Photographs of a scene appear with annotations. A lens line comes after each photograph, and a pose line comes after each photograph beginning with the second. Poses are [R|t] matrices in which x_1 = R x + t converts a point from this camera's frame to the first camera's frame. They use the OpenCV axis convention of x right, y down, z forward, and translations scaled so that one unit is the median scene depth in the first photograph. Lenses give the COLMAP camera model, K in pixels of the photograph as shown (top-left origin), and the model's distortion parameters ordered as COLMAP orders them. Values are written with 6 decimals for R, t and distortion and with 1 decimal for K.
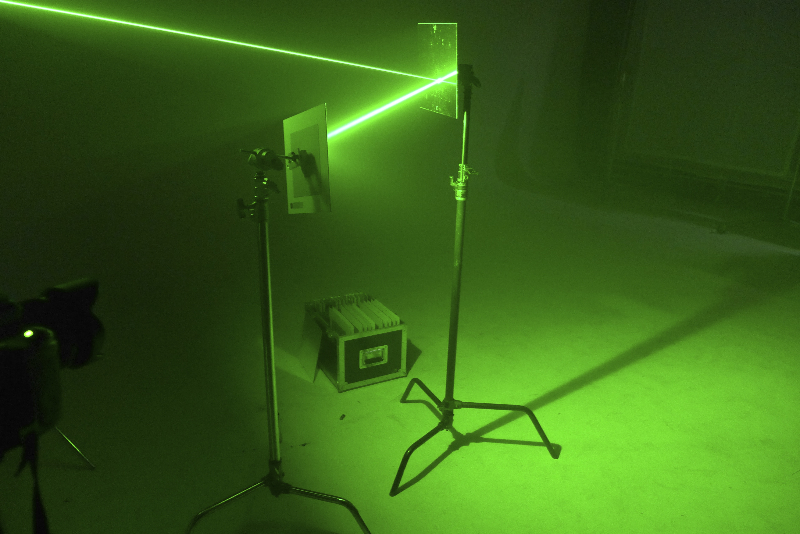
lens RADIAL K [[557.7, 0, 400.0], [0, 557.7, 267.0], [0, 0, 1]] dist [-0.040616, 0.002008]
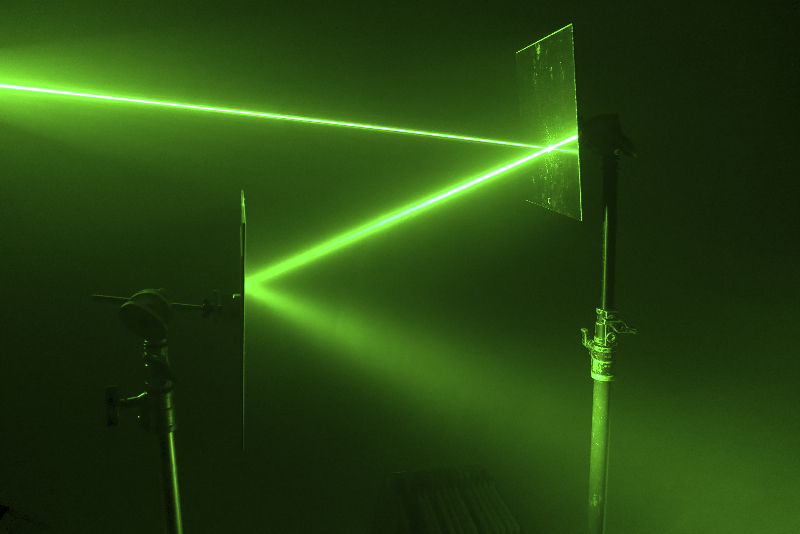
lens RADIAL K [[555.1, 0, 388.1], [0, 555.1, 264.4], [0, 0, 1]] dist [-0.038544, -0.000771]
pose [[0.937185, 0.005481, -0.348790, 0.088173], [-0.060120, 0.987453, -0.146024, -0.119618], [0.343613, 0.157821, 0.925755, 0.401919]]
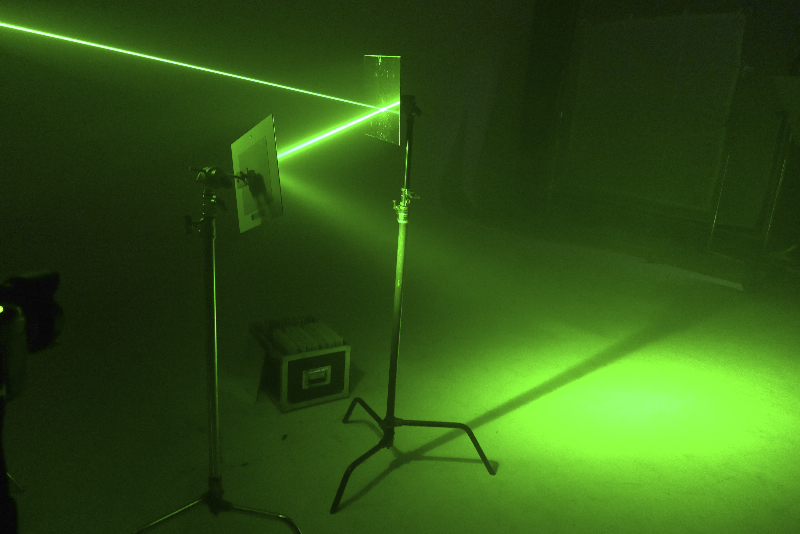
lens RADIAL K [[555.1, 0, 388.1], [0, 555.1, 264.4], [0, 0, 1]] dist [-0.038544, -0.000771]
pose [[0.996968, 0.015206, 0.076318, 0.002777], [-0.010927, 0.998361, -0.056185, 0.014585], [-0.077047, 0.055181, 0.995499, -0.026806]]
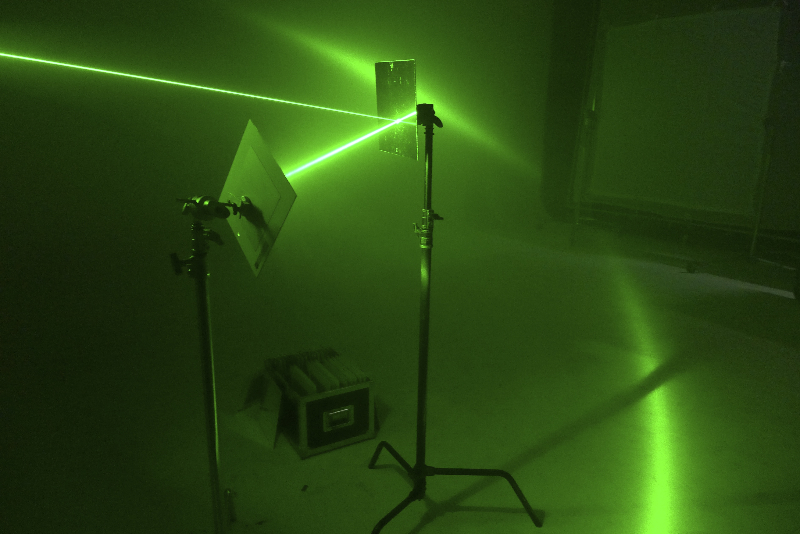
lens RADIAL K [[557.7, 0, 400.0], [0, 557.7, 267.0], [0, 0, 1]] dist [-0.040616, 0.002008]
pose [[0.998408, -0.023604, 0.051224, 0.016150], [0.027696, 0.996353, -0.080702, -0.013348], [-0.049133, 0.081992, 0.995421, 0.073978]]
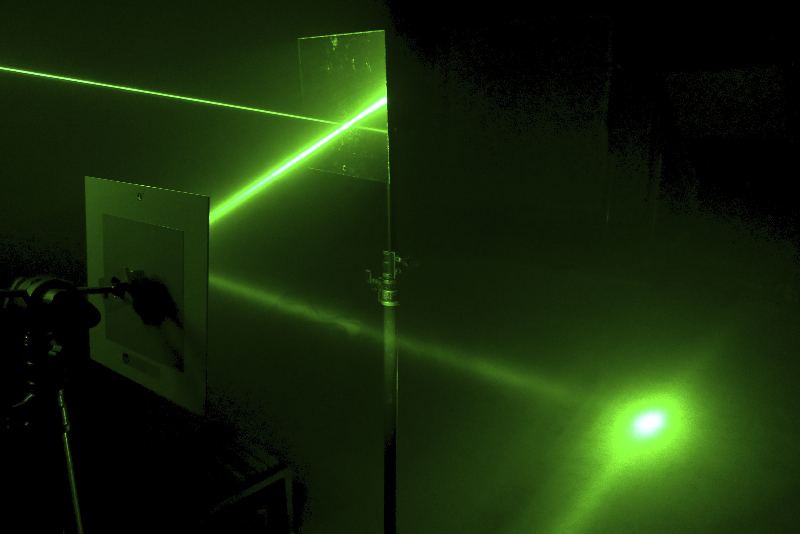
lens RADIAL K [[555.1, 0, 388.1], [0, 555.1, 264.4], [0, 0, 1]] dist [-0.038544, -0.000771]
pose [[0.941625, -0.100046, 0.321453, -0.083824], [0.128348, 0.989393, -0.068038, -0.106696], [-0.311237, 0.105324, 0.944478, 0.333097]]
